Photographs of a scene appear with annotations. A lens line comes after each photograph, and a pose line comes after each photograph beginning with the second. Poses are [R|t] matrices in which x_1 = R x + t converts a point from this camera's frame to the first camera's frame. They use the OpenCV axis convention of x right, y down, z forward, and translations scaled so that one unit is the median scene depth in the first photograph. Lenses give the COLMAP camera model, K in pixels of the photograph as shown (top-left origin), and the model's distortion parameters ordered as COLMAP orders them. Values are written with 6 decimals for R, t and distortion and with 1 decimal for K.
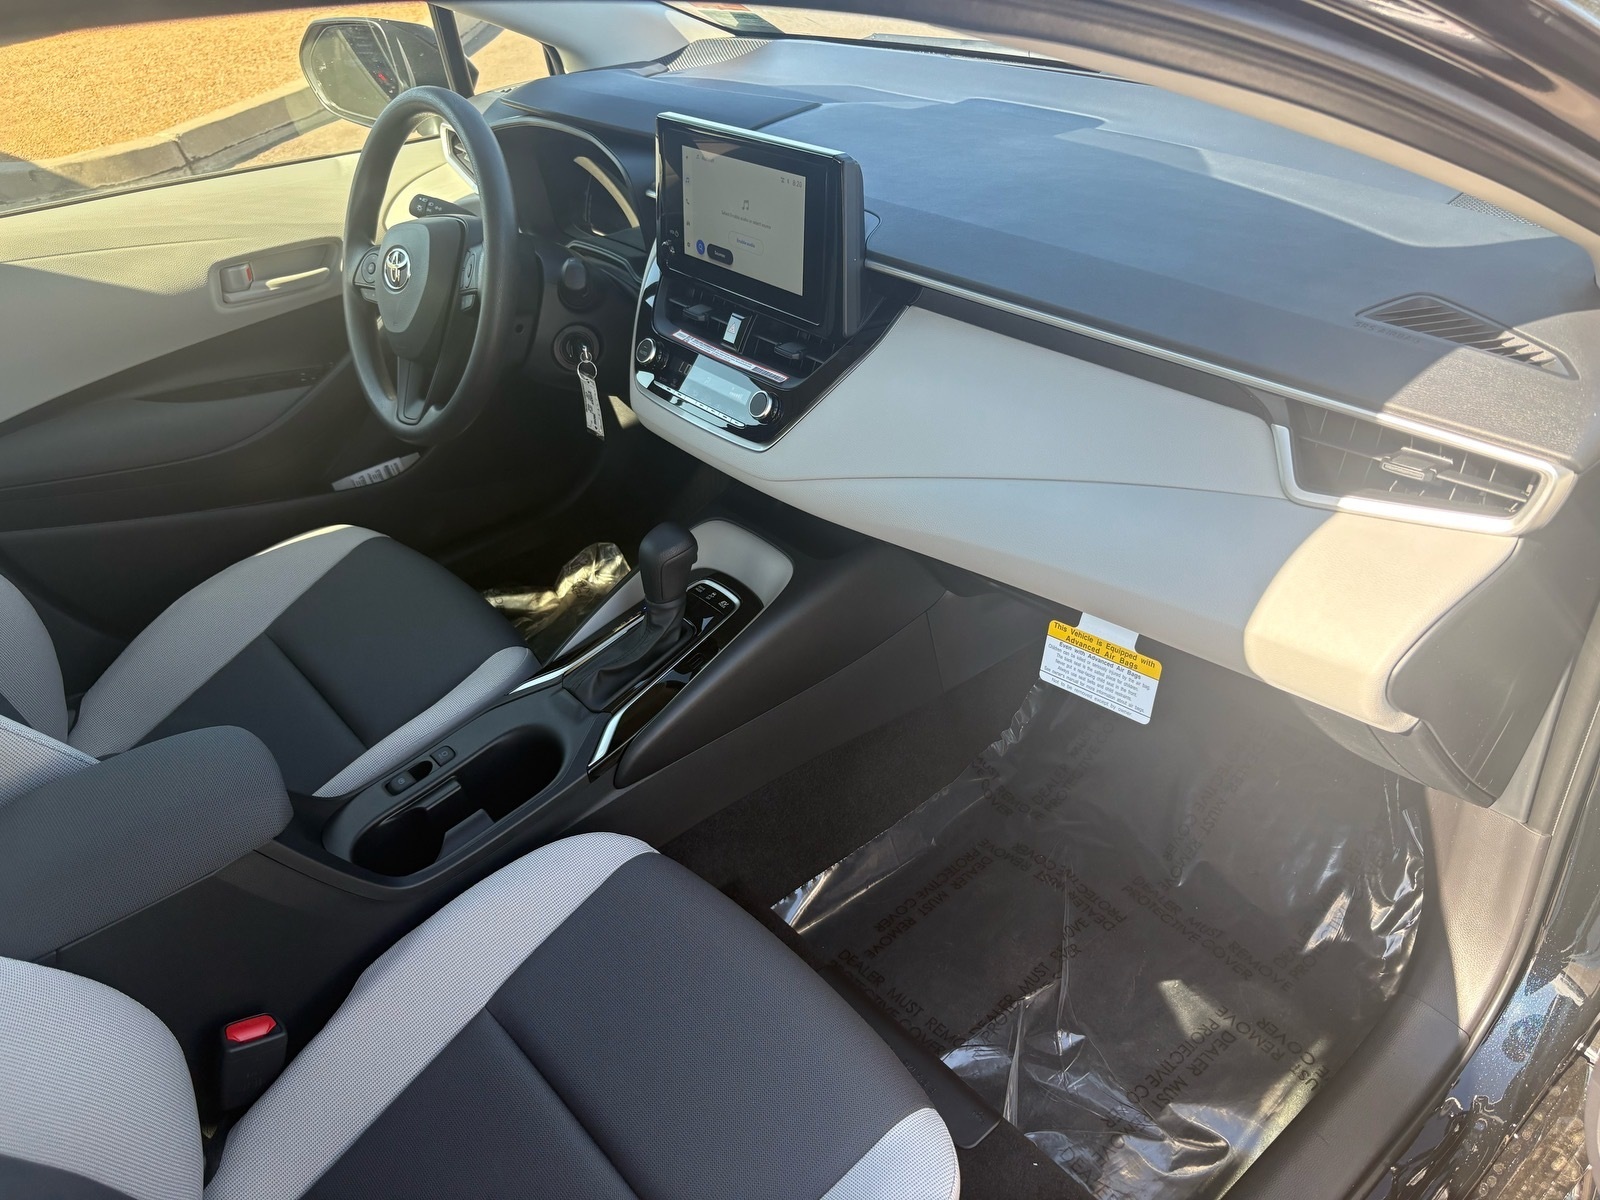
lens RADIAL K [[1241.9, 0, 799.8], [0, 1241.9, 604.6], [0, 0, 1]] dist [0.044292, -0.051939]
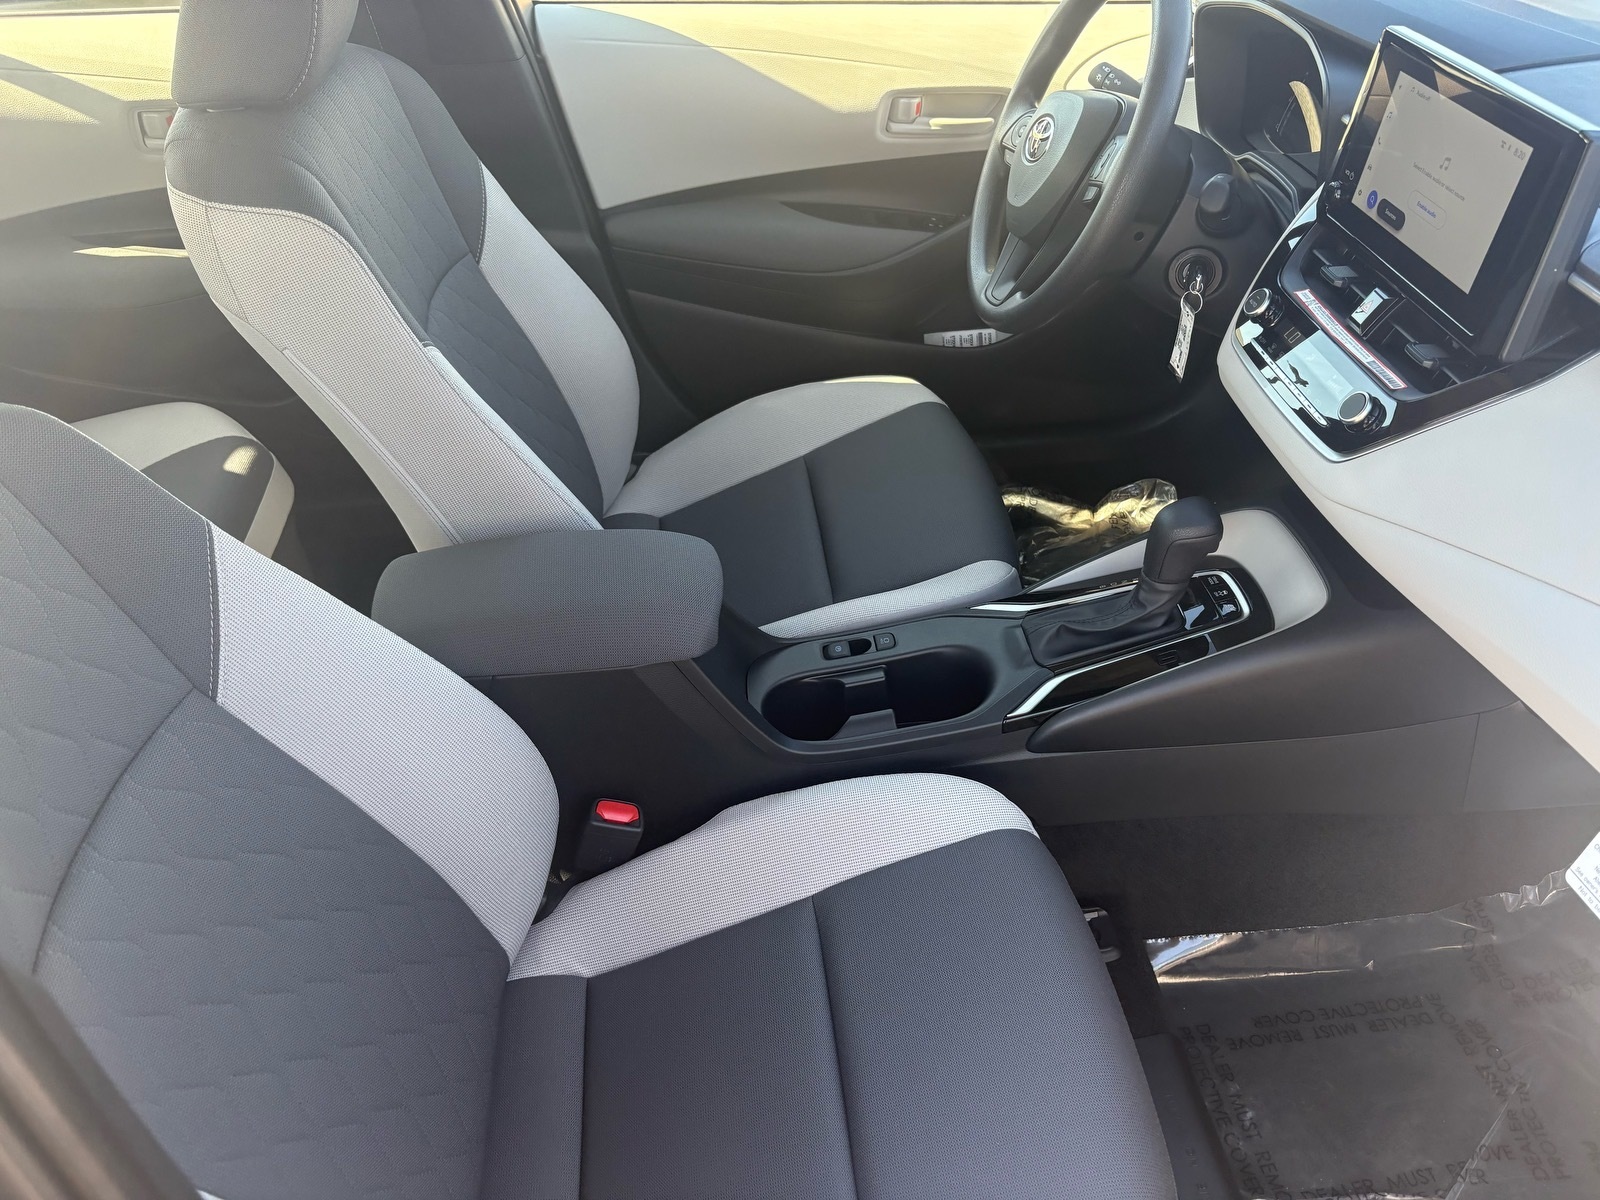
lens RADIAL K [[1241.9, 0, 792.2], [0, 1241.9, 606.9], [0, 0, 1]] dist [0.044292, -0.051939]
pose [[0.825809, 0.387778, -0.409473, 0.043260], [-0.345000, 0.921739, 0.177121, -0.050626], [0.446111, -0.005000, 0.894964, 0.086002]]
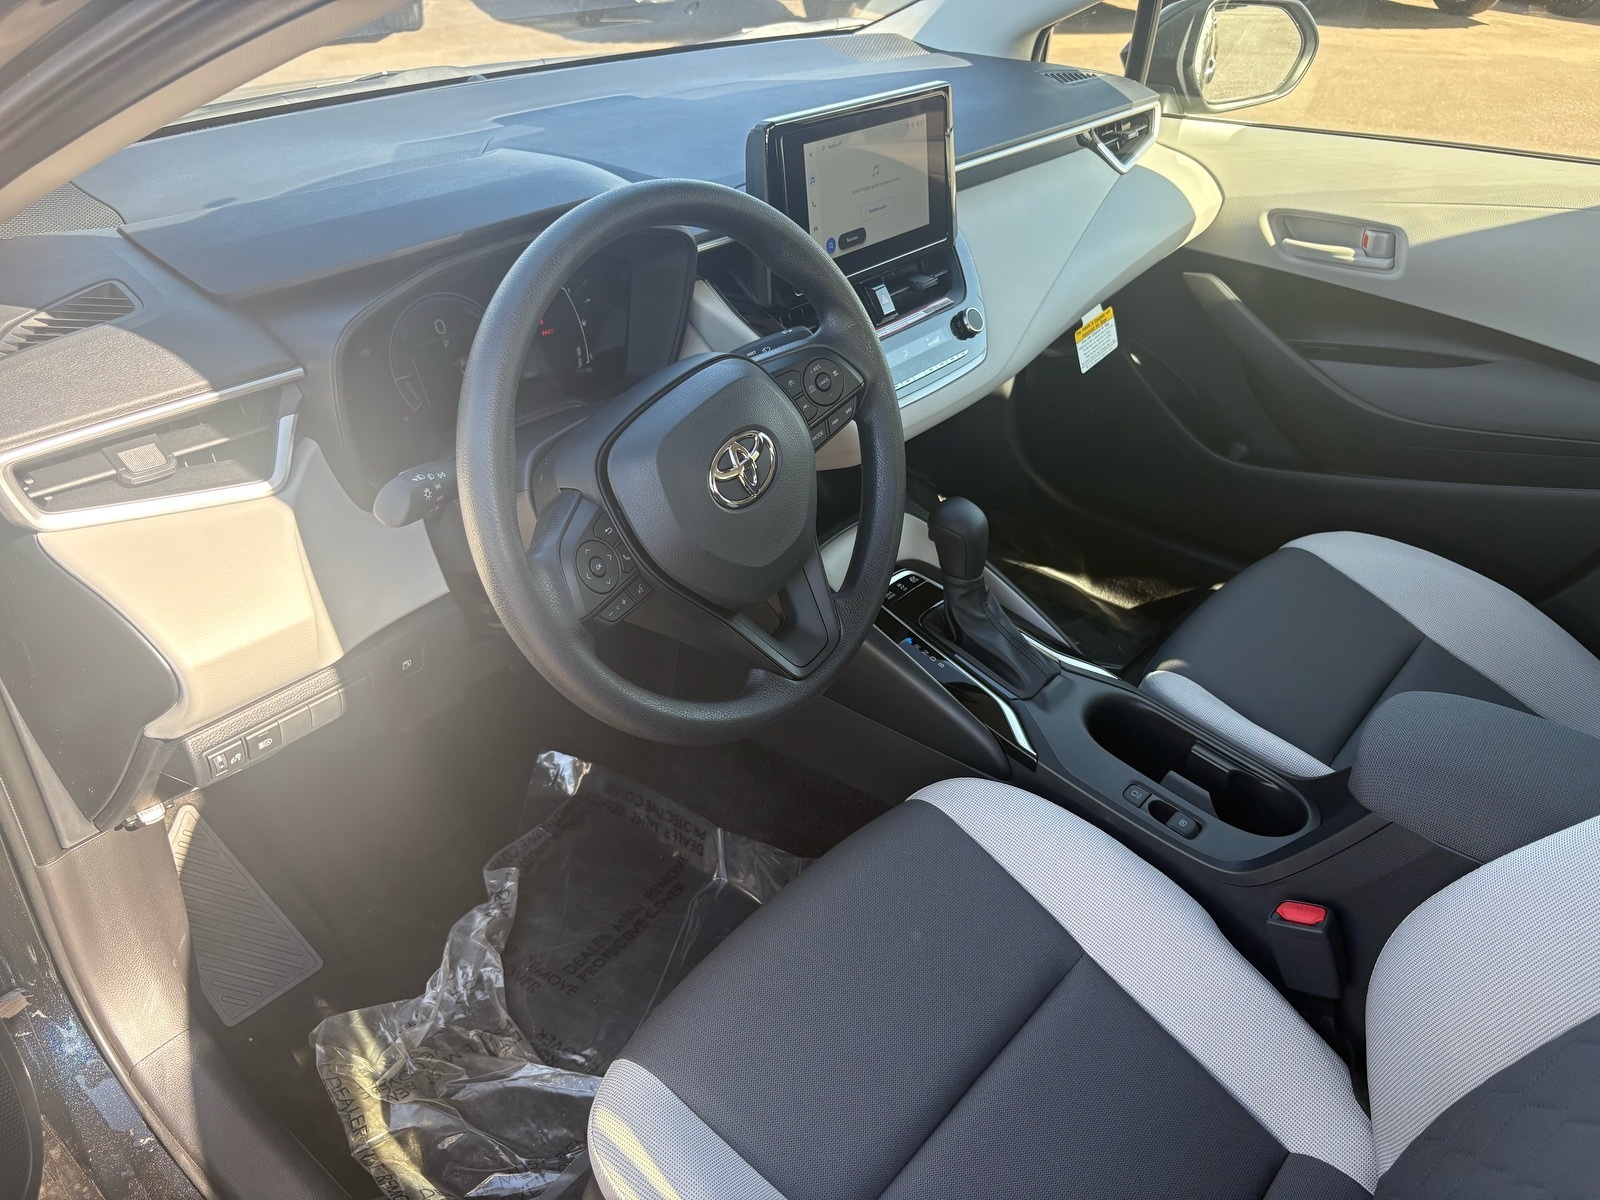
lens RADIAL K [[1241.9, 0, 802.3], [0, 1241.9, 587.6], [0, 0, 1]] dist [0.044292, -0.051939]
pose [[-0.177662, -0.462215, 0.868788, -0.919588], [0.541518, 0.691235, 0.478490, -0.522459], [-0.821702, 0.555474, 0.127492, 0.963281]]
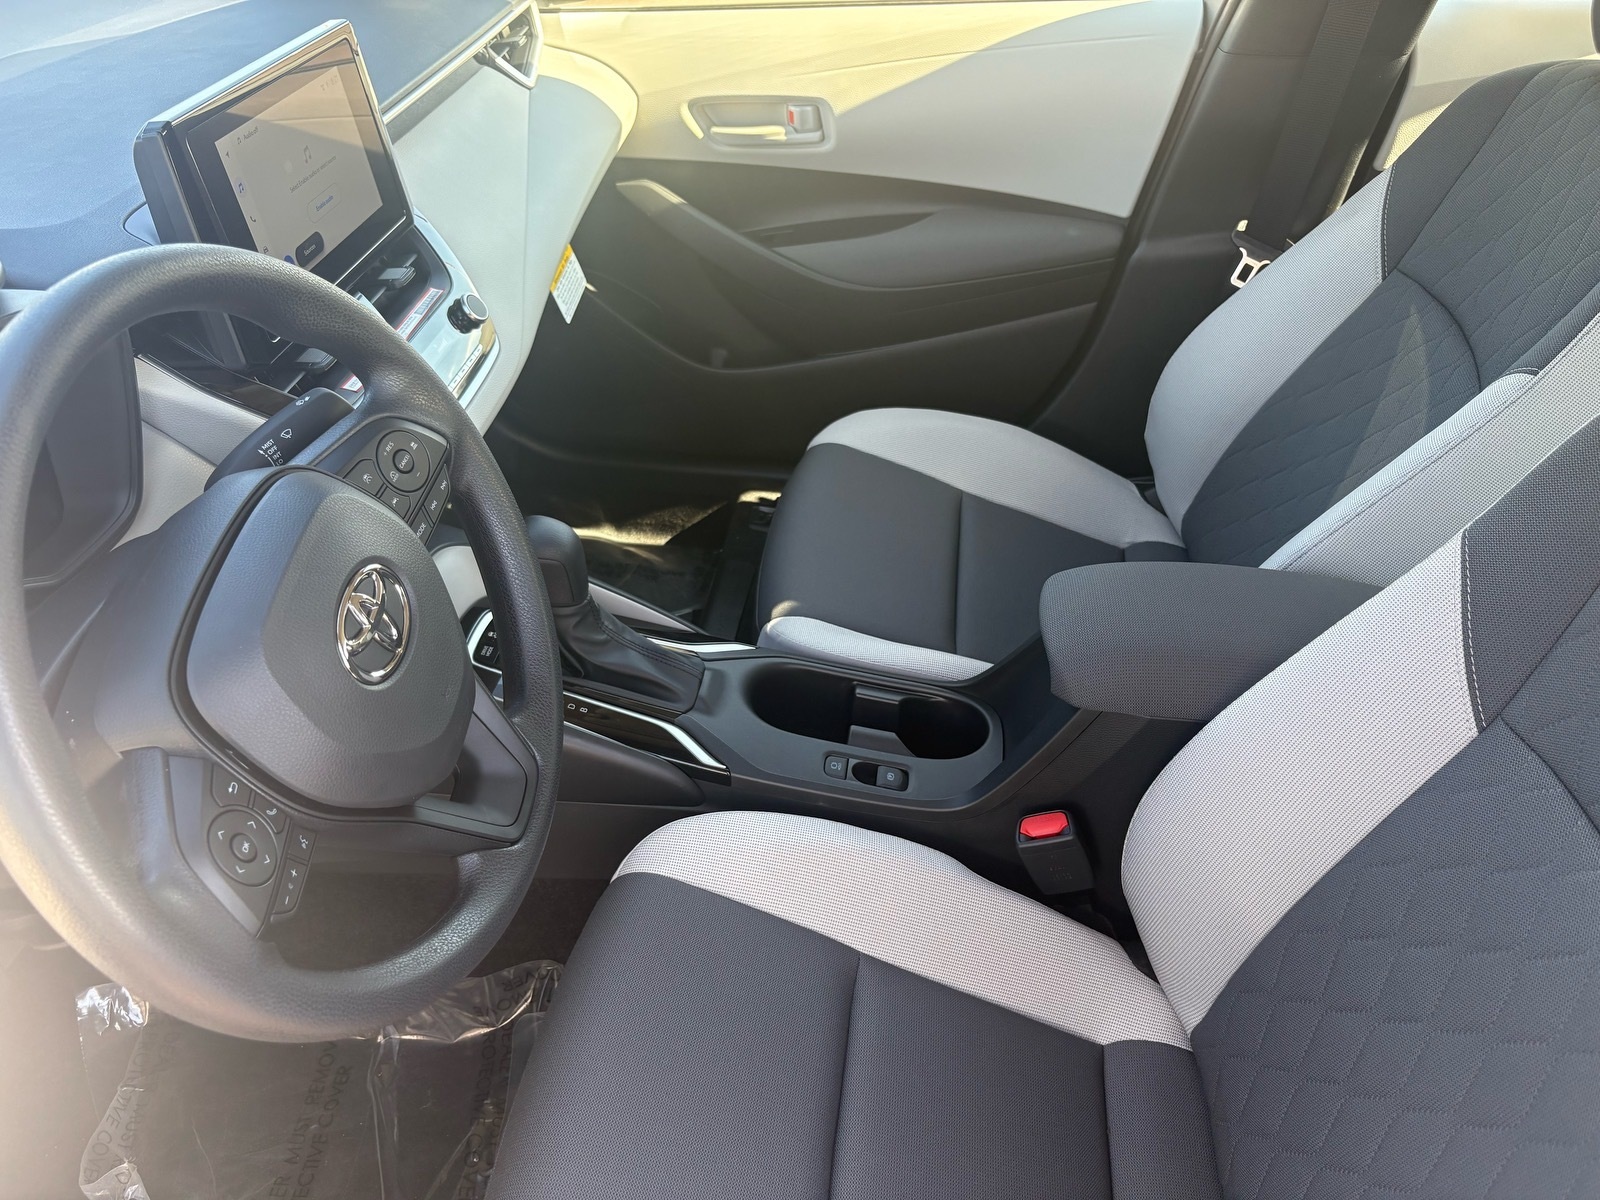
lens RADIAL K [[1241.9, 0, 794.8], [0, 1241.9, 604.9], [0, 0, 1]] dist [0.044292, -0.051939]
pose [[-0.675286, -0.385047, 0.629068, -0.725706], [0.454425, 0.454586, 0.766061, -0.563111], [-0.580936, 0.803175, -0.132001, 1.000864]]
